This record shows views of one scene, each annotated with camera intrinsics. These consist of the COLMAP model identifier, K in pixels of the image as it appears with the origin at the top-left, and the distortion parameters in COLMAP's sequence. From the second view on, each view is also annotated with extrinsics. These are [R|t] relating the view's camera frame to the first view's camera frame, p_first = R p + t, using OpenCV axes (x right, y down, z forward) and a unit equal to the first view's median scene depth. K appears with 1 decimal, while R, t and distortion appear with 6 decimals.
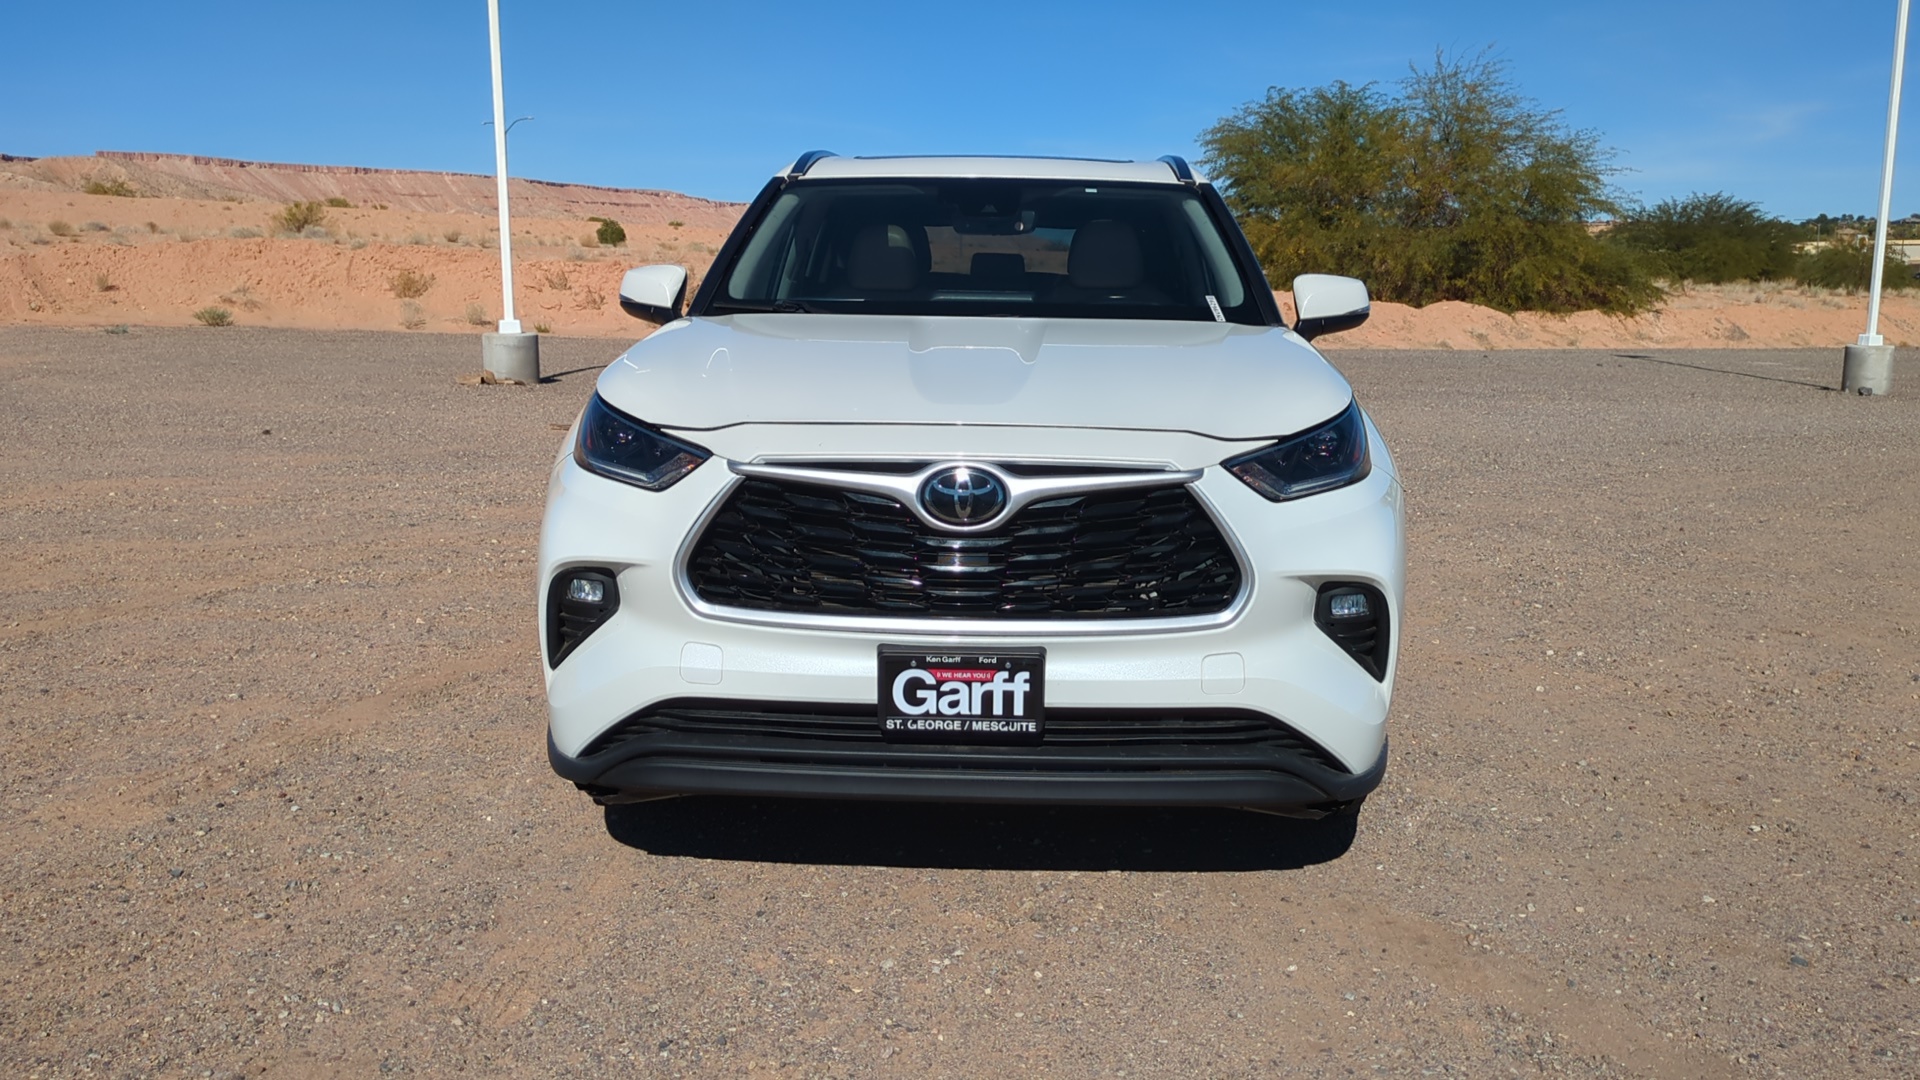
lens RADIAL K [[1635.5, 0, 994.5], [0, 1635.5, 551.2], [0, 0, 1]] dist [0.032352, -0.035734]
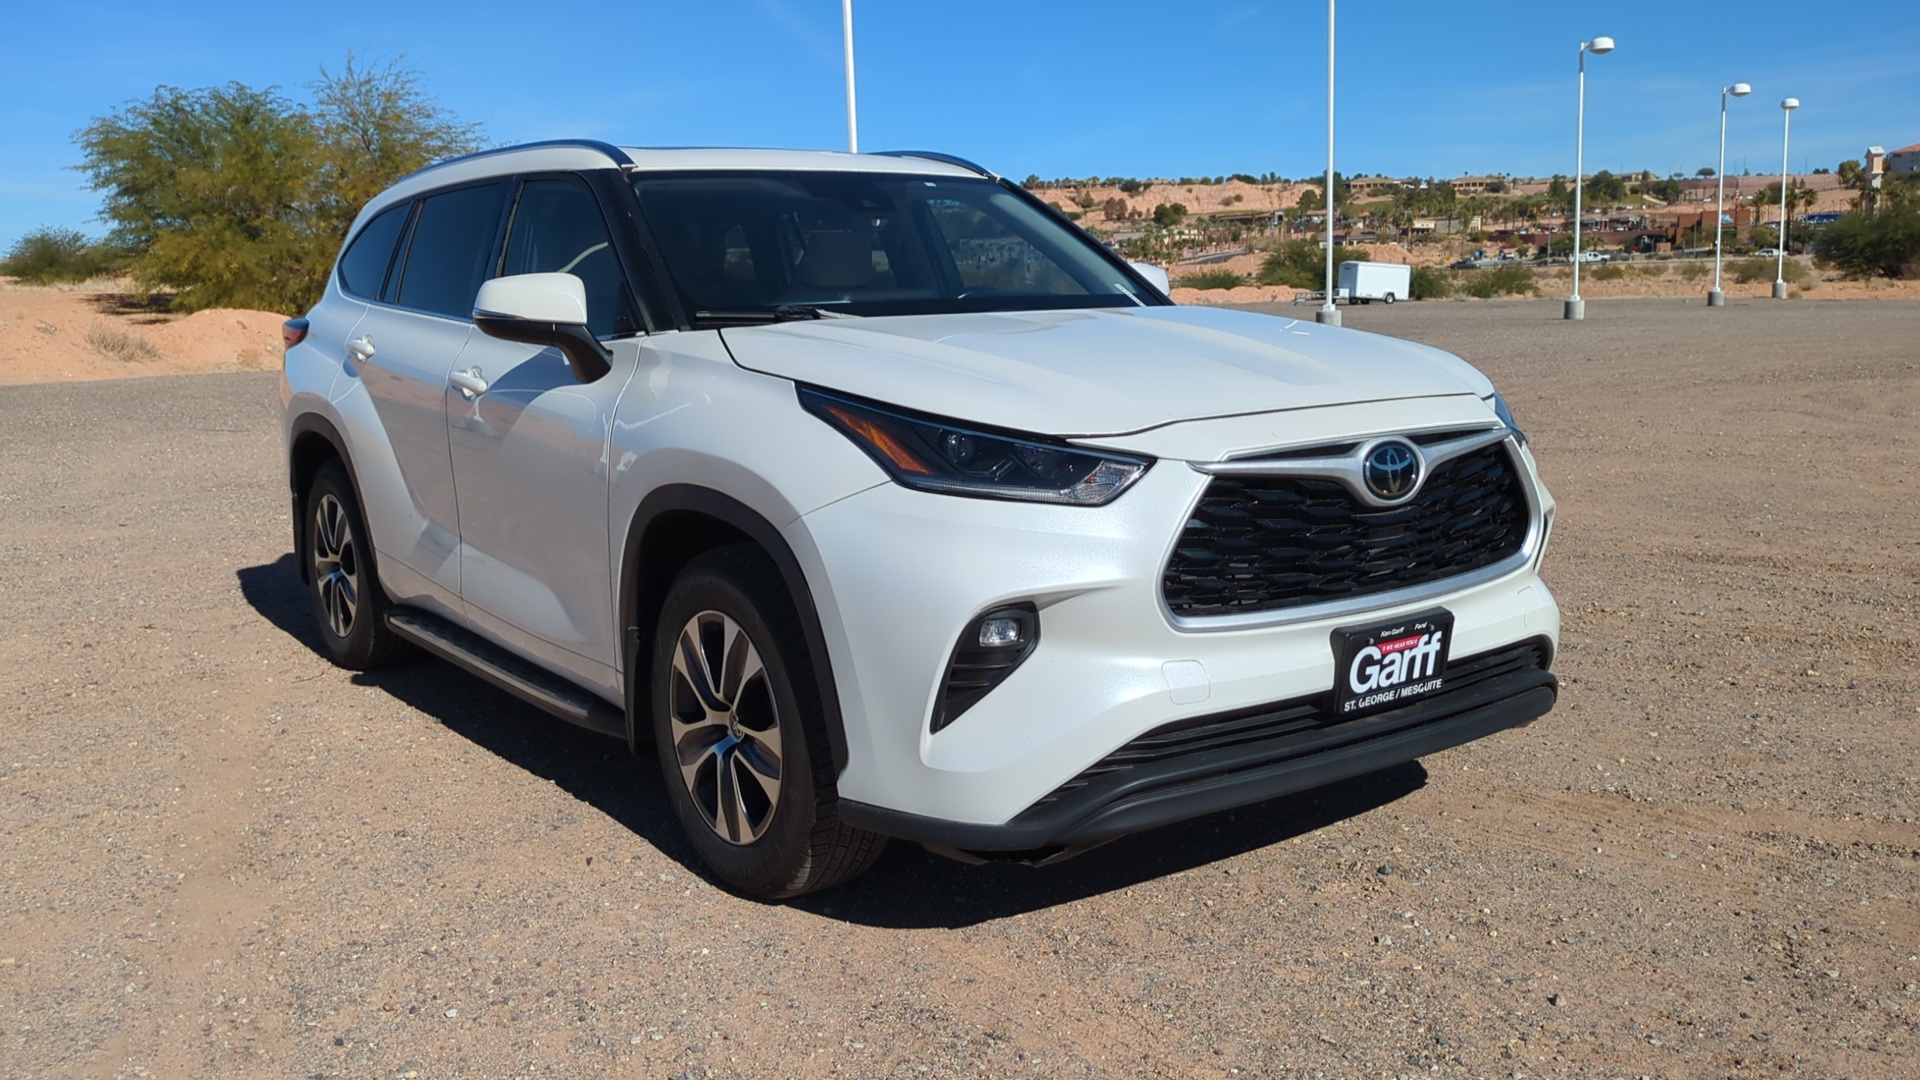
lens RADIAL K [[1635.5, 0, 975.3], [0, 1635.5, 536.3], [0, 0, 1]] dist [0.032352, -0.035734]
pose [[0.783536, -0.123921, 0.608864, -0.842276], [0.133628, 0.990588, 0.029649, -0.057943], [-0.606807, 0.058130, 0.792721, 0.336487]]
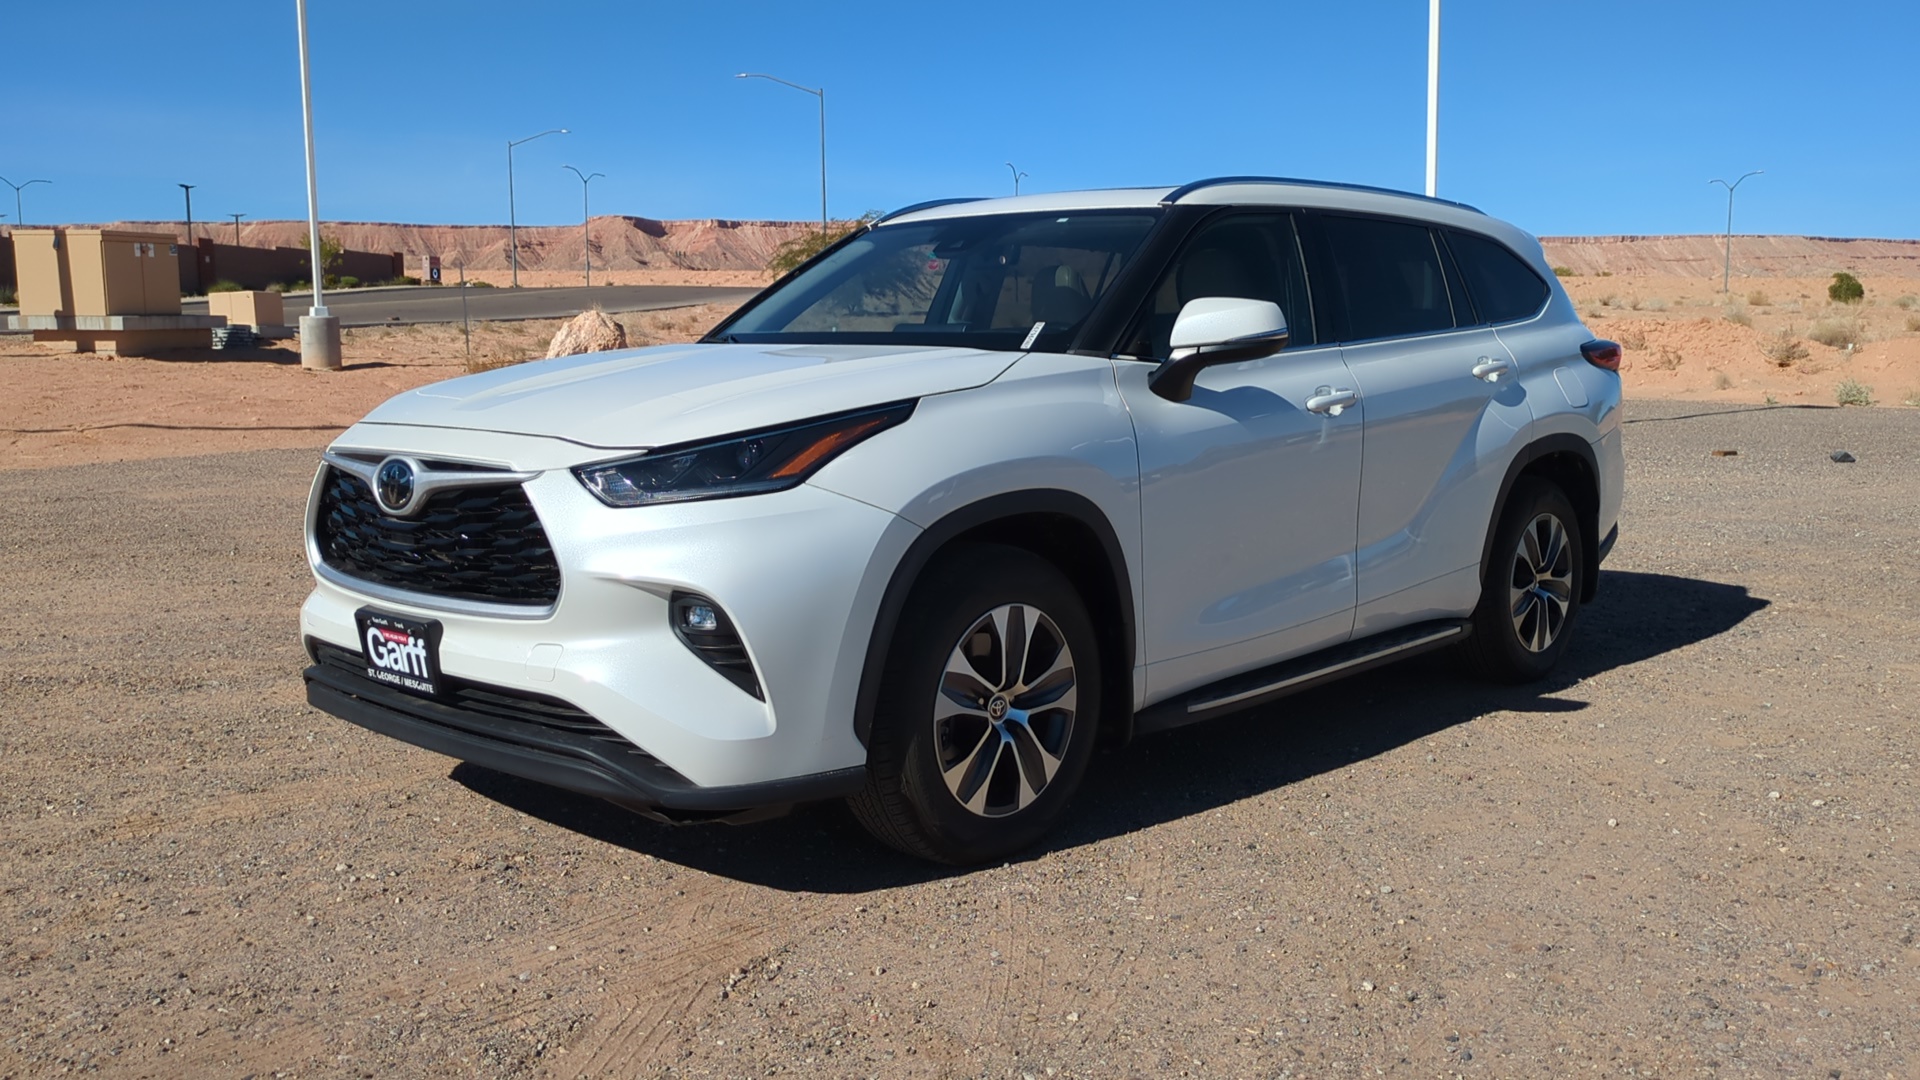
lens RADIAL K [[1635.5, 0, 976.8], [0, 1635.5, 543.5], [0, 0, 1]] dist [0.032352, -0.035734]
pose [[0.755458, 0.063425, -0.652120, 1.061209], [-0.092066, 0.995705, -0.009813, -0.018638], [0.648696, 0.067451, 0.758052, 0.364524]]
